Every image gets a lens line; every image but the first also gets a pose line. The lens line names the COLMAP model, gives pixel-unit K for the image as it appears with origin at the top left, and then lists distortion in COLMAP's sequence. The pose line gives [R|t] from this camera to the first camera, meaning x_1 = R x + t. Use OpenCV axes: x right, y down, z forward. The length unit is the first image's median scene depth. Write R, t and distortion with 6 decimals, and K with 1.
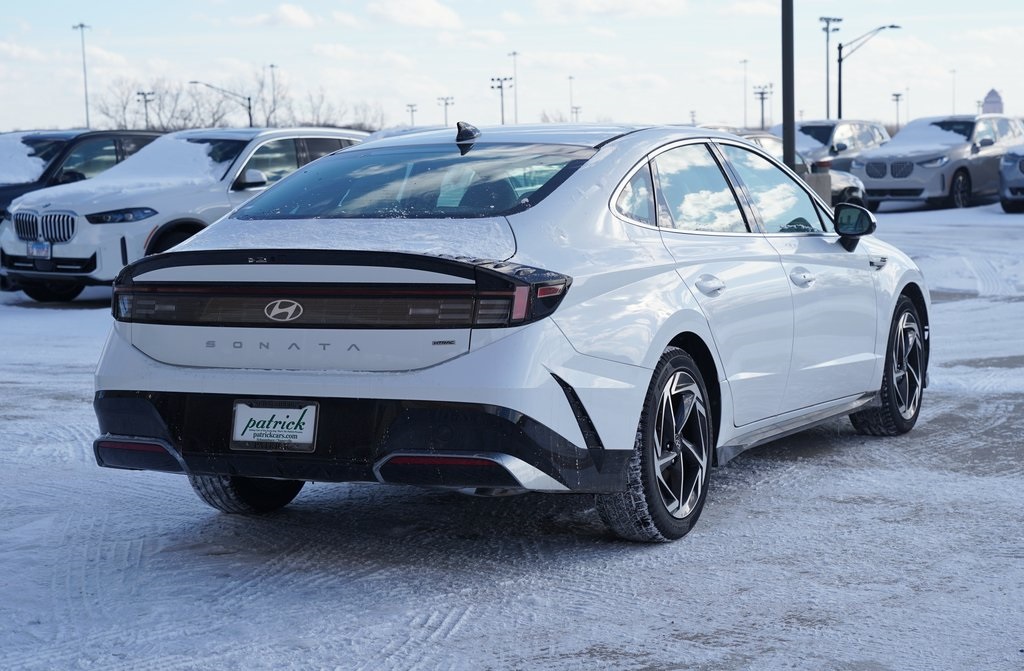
lens RADIAL K [[1725.3, 0, 512.0], [0, 1725.3, 335.5], [0, 0, 1]] dist [0.138602, 0.005818]
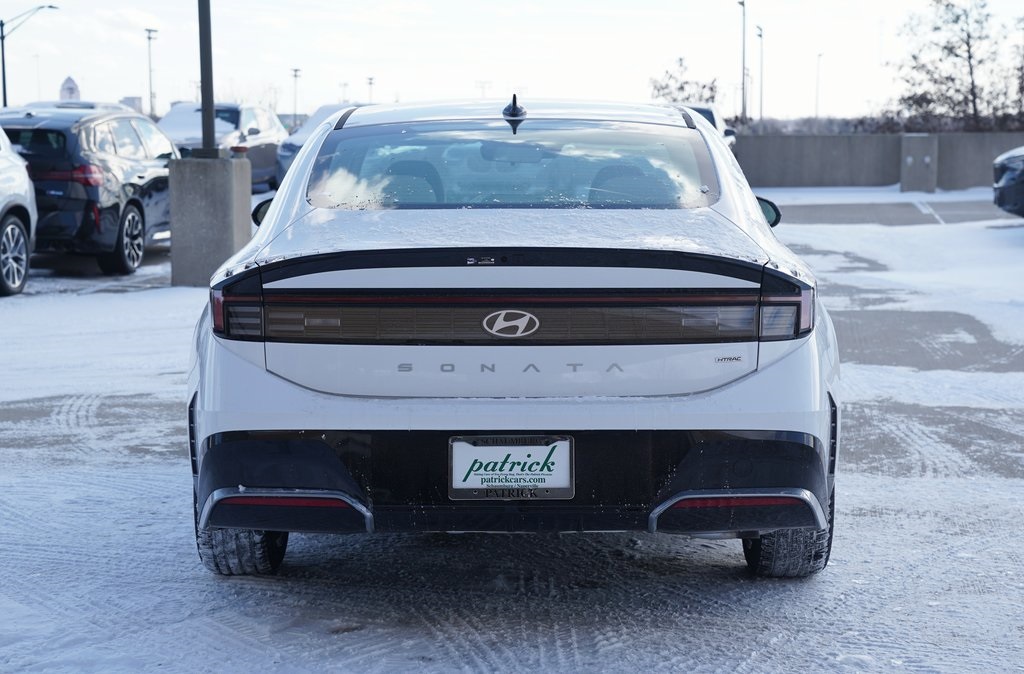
lens RADIAL K [[1775.6, 0, 512.0], [0, 1775.6, 337.0], [0, 0, 1]] dist [0.127172, 0.153126]
pose [[0.924988, -0.021566, 0.379383, -0.444390], [0.019096, 0.999765, 0.010271, -0.016688], [-0.379515, -0.002256, 0.925183, 0.237435]]
